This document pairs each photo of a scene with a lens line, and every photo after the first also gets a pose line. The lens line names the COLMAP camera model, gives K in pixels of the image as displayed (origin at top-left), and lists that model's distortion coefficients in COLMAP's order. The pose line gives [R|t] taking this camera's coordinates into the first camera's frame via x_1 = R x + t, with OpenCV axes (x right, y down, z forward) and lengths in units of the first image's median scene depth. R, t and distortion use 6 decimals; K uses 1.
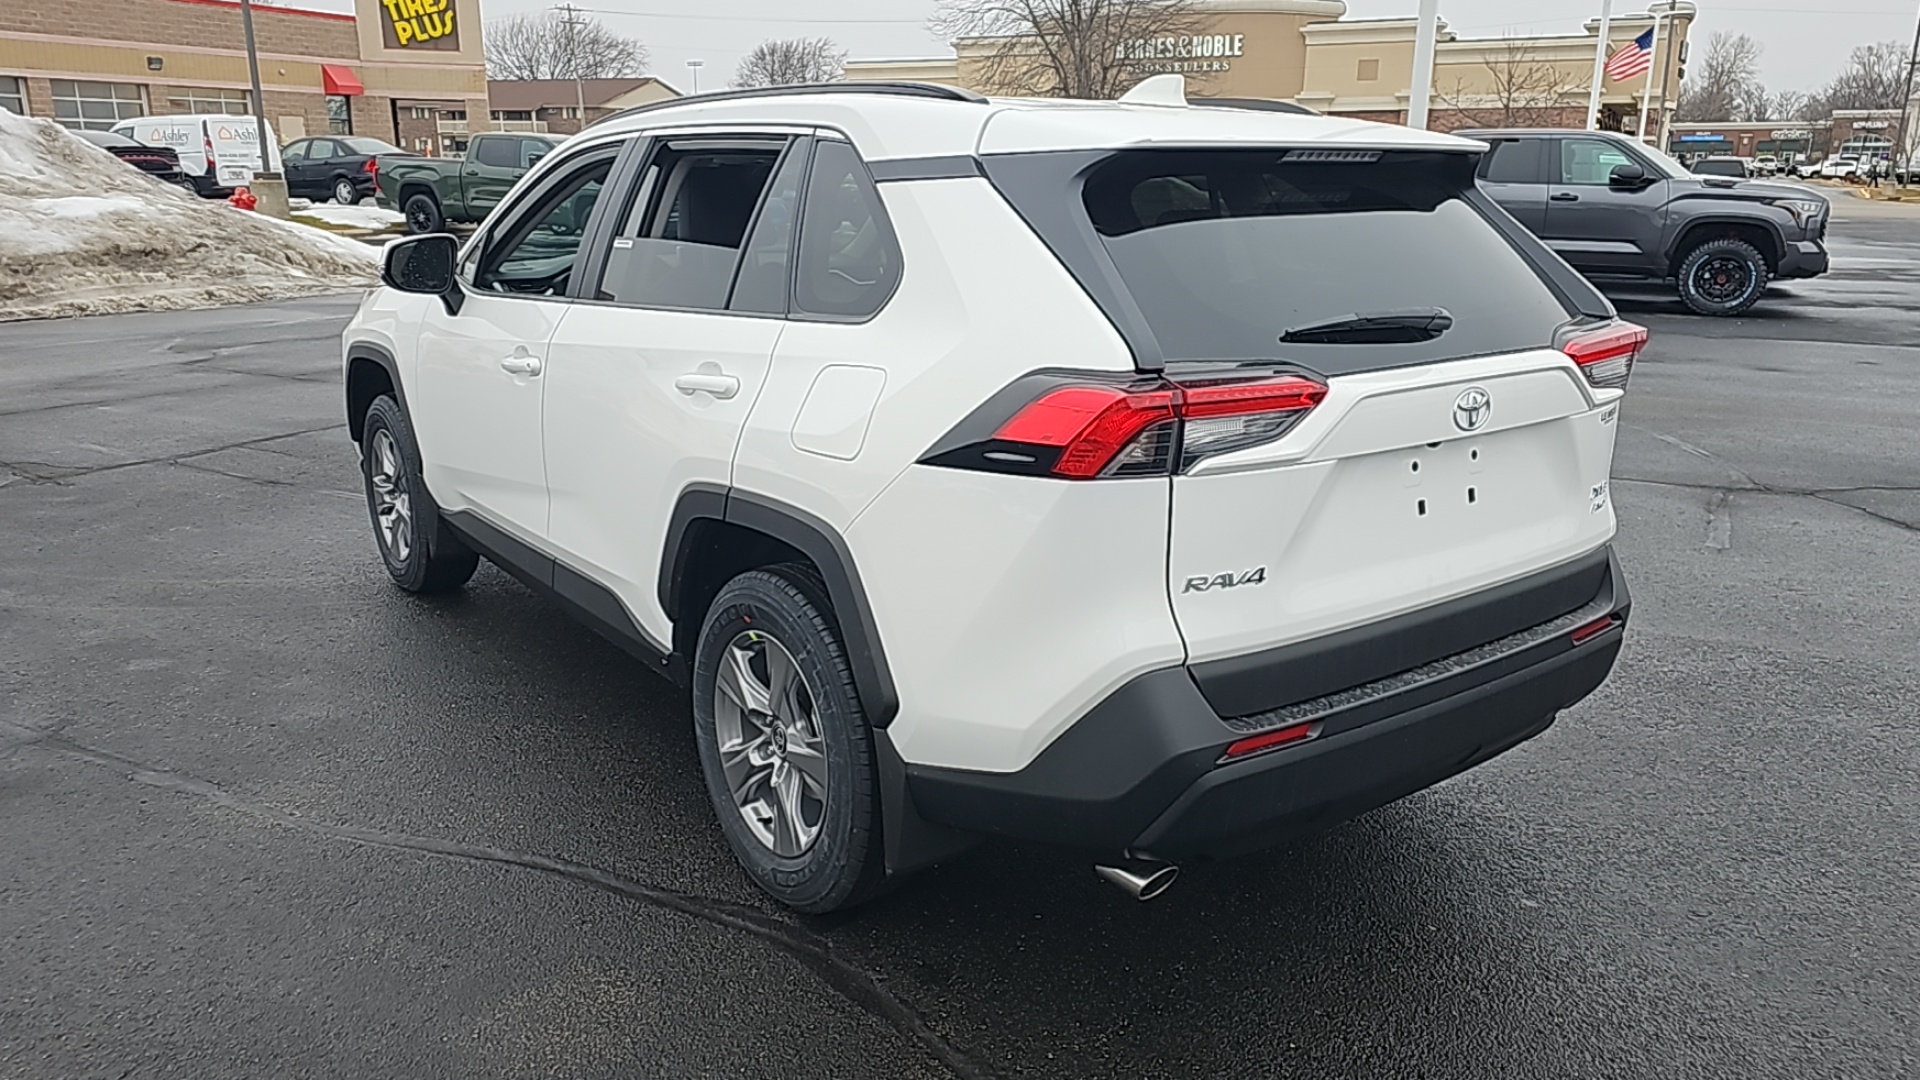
lens RADIAL K [[1373.2, 0, 969.0], [0, 1373.2, 554.6], [0, 0, 1]] dist [0.066004, -0.041150]
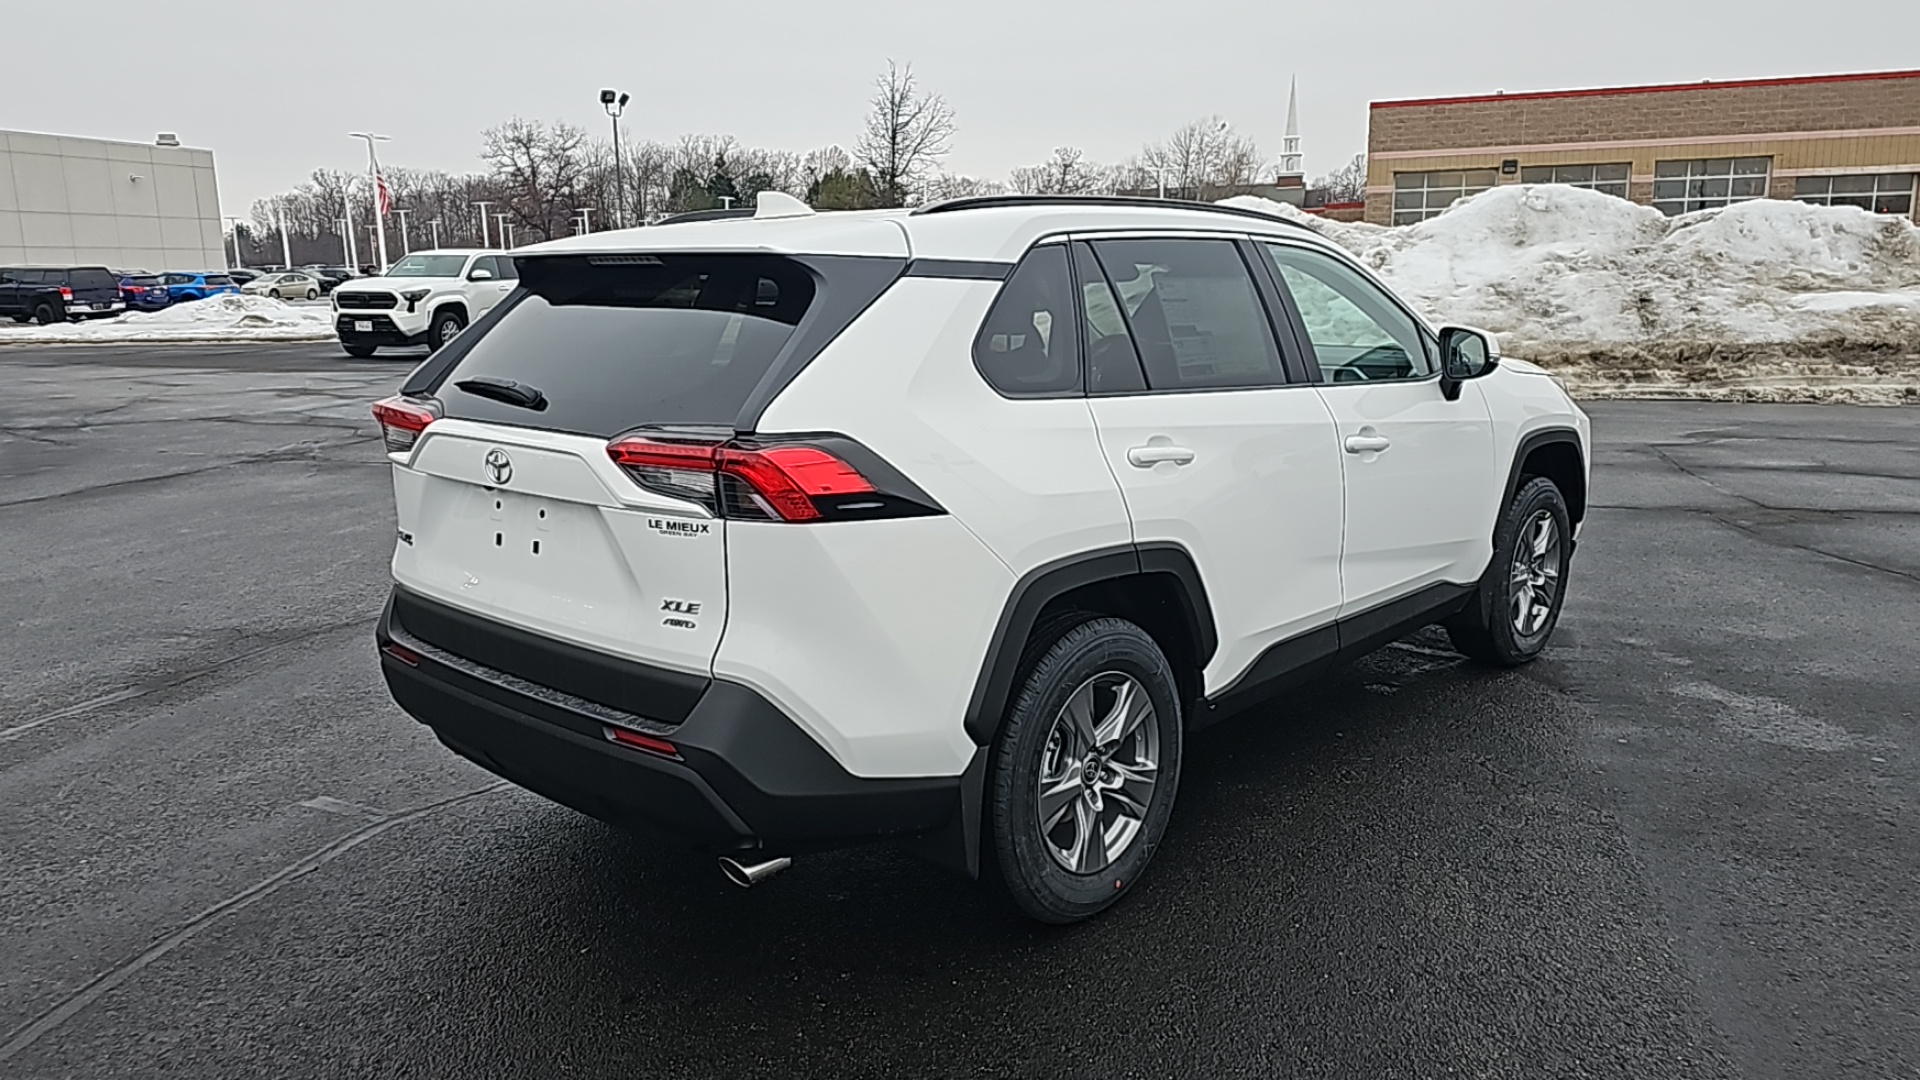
lens RADIAL K [[1373.2, 0, 949.2], [0, 1373.2, 551.2], [0, 0, 1]] dist [0.066004, -0.041150]
pose [[0.178634, 0.190073, -0.965382, 0.160903], [-0.253036, 0.957037, 0.141608, -0.030377], [0.950822, 0.218980, 0.219055, 0.112124]]
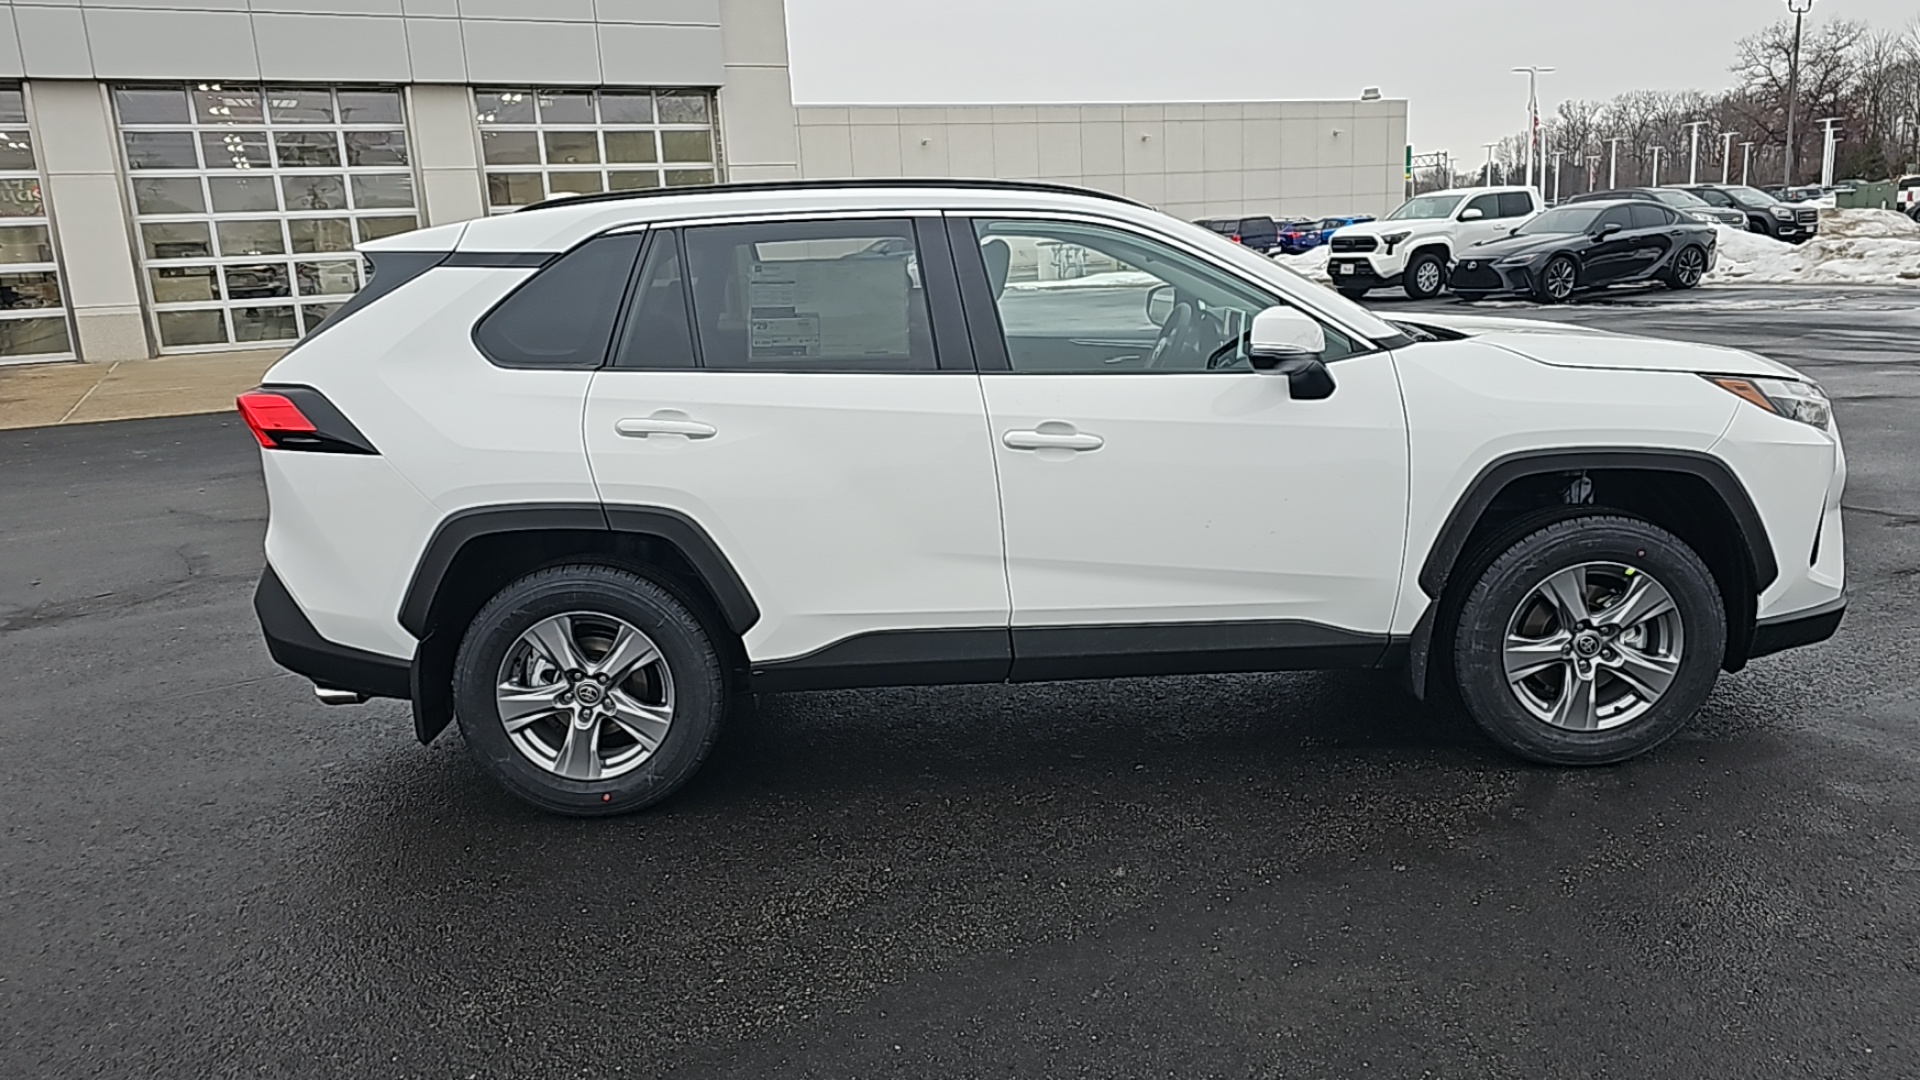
lens RADIAL K [[1373.2, 0, 961.0], [0, 1373.2, 554.0], [0, 0, 1]] dist [0.066004, -0.041150]
pose [[-0.593313, 0.200062, -0.779715, 0.132308], [-0.178564, 0.911781, 0.369824, -0.072306], [0.784917, 0.358650, -0.505248, 0.259678]]
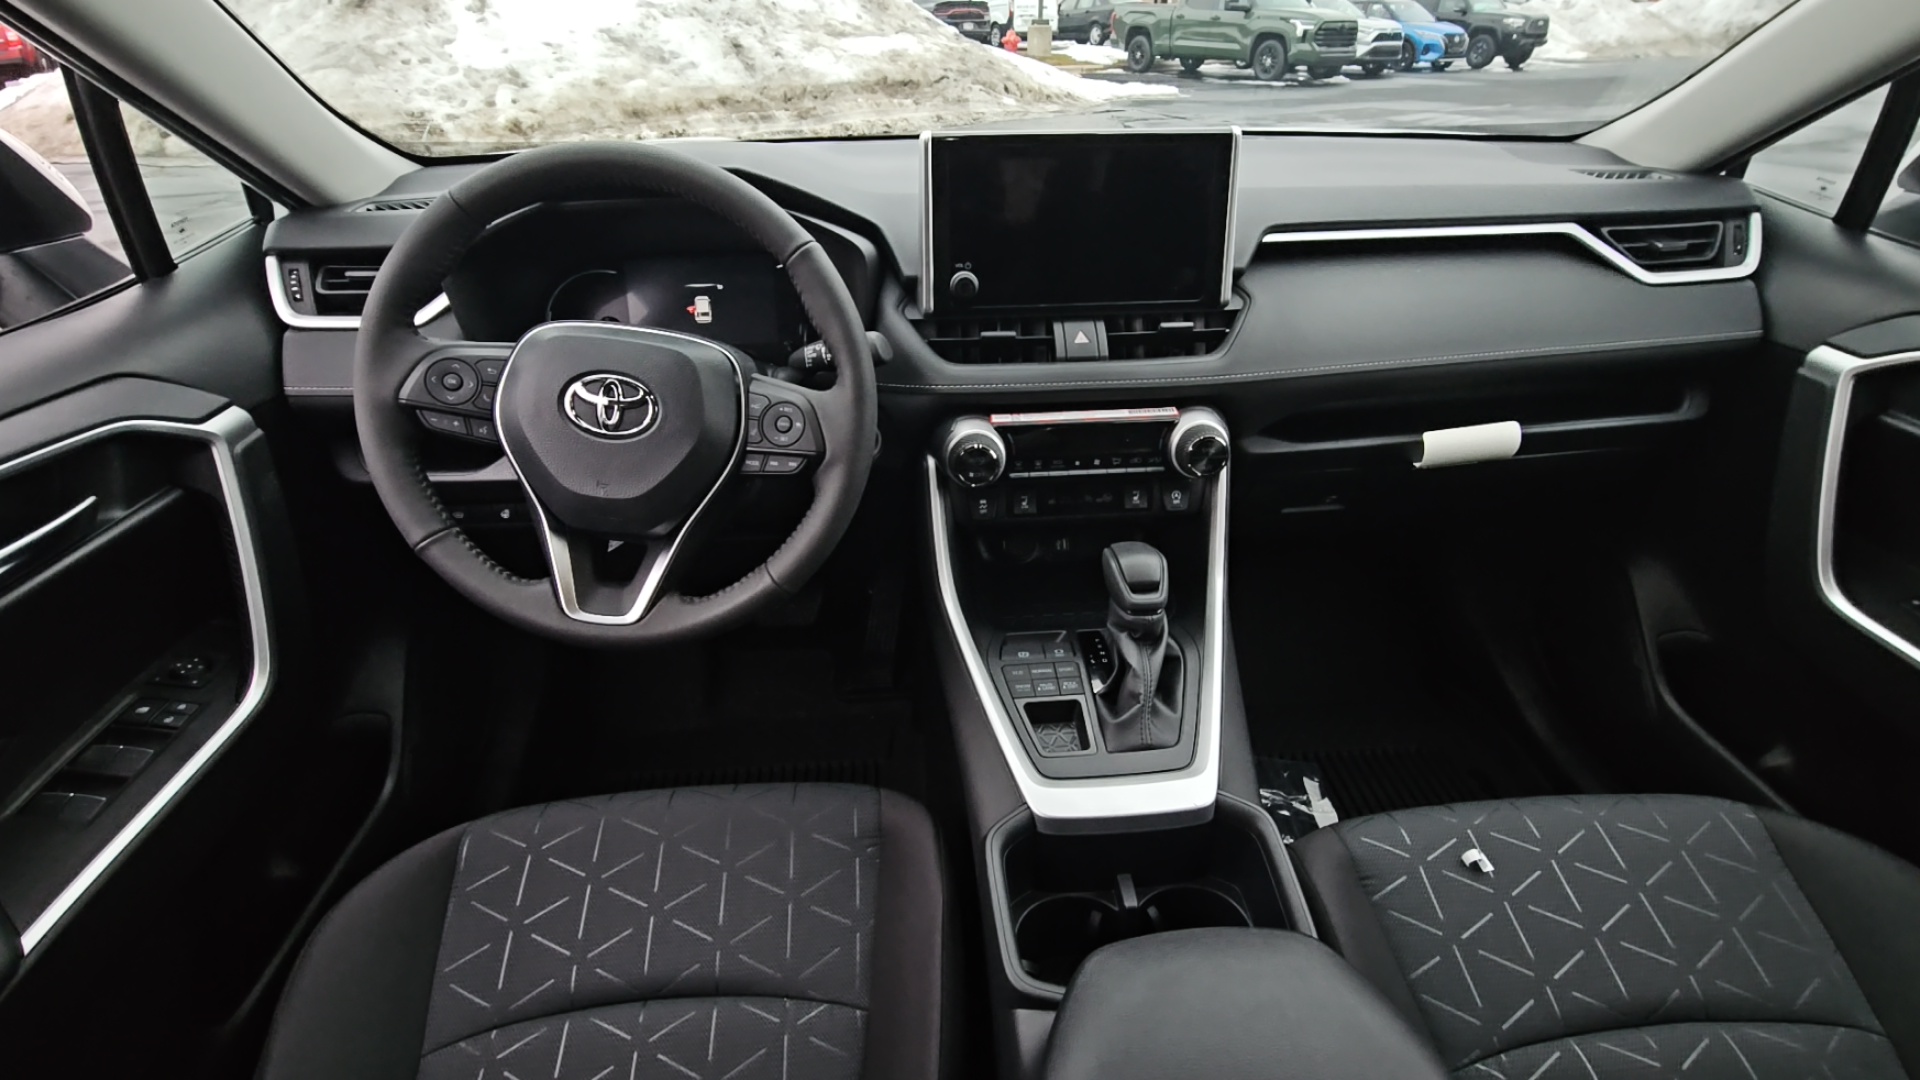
lens RADIAL K [[857.7, 0, 978.4], [0, 857.7, 544.4], [0, 0, 1]] dist [0.008079, -0.005751]
pose [[0.843706, 0.271857, -0.462875, -0.019183], [-0.134689, 0.941903, 0.307697, -0.037187], [0.519633, -0.197262, 0.831305, 0.157855]]
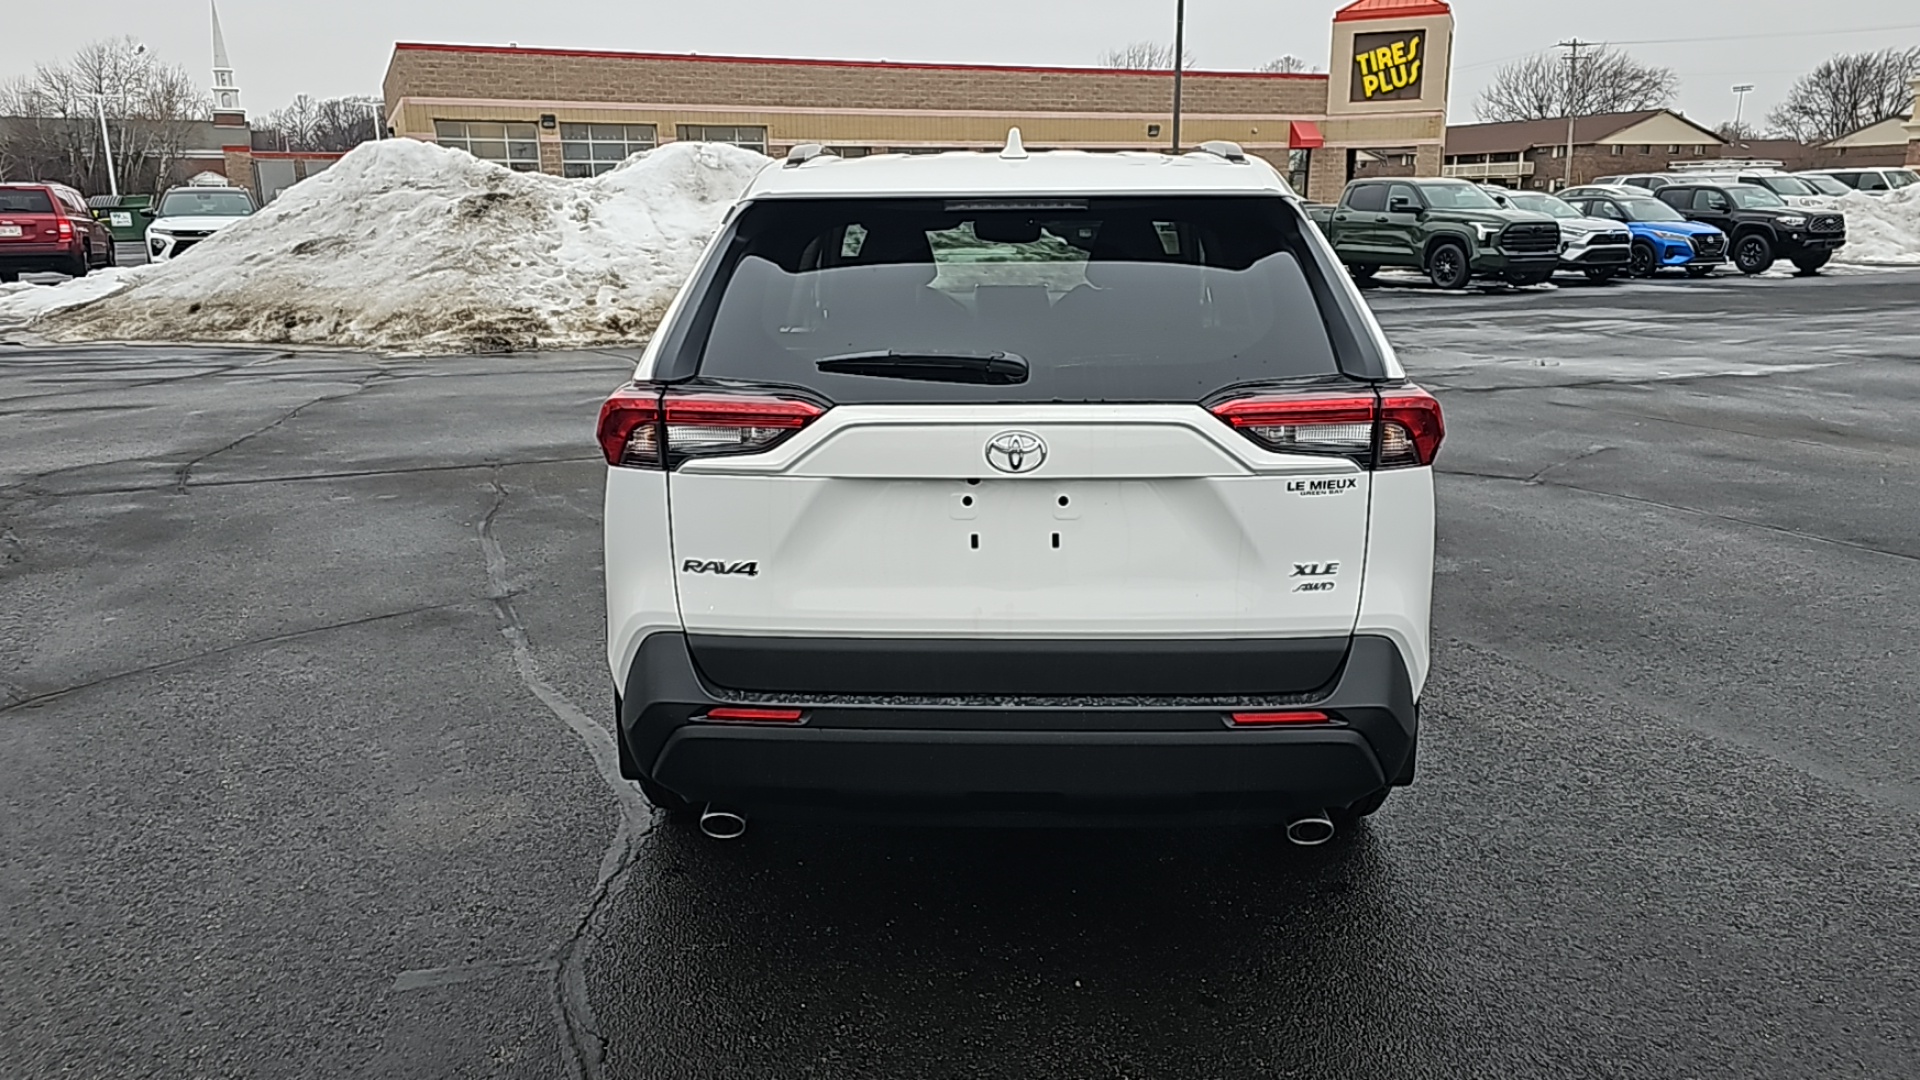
lens RADIAL K [[1373.2, 0, 959.8], [0, 1373.2, 565.5], [0, 0, 1]] dist [0.066004, -0.041150]
pose [[0.777205, 0.145695, -0.612148, 0.095846], [-0.158829, 0.986748, 0.033198, -0.004889], [0.608872, 0.071425, 0.790046, 0.018074]]
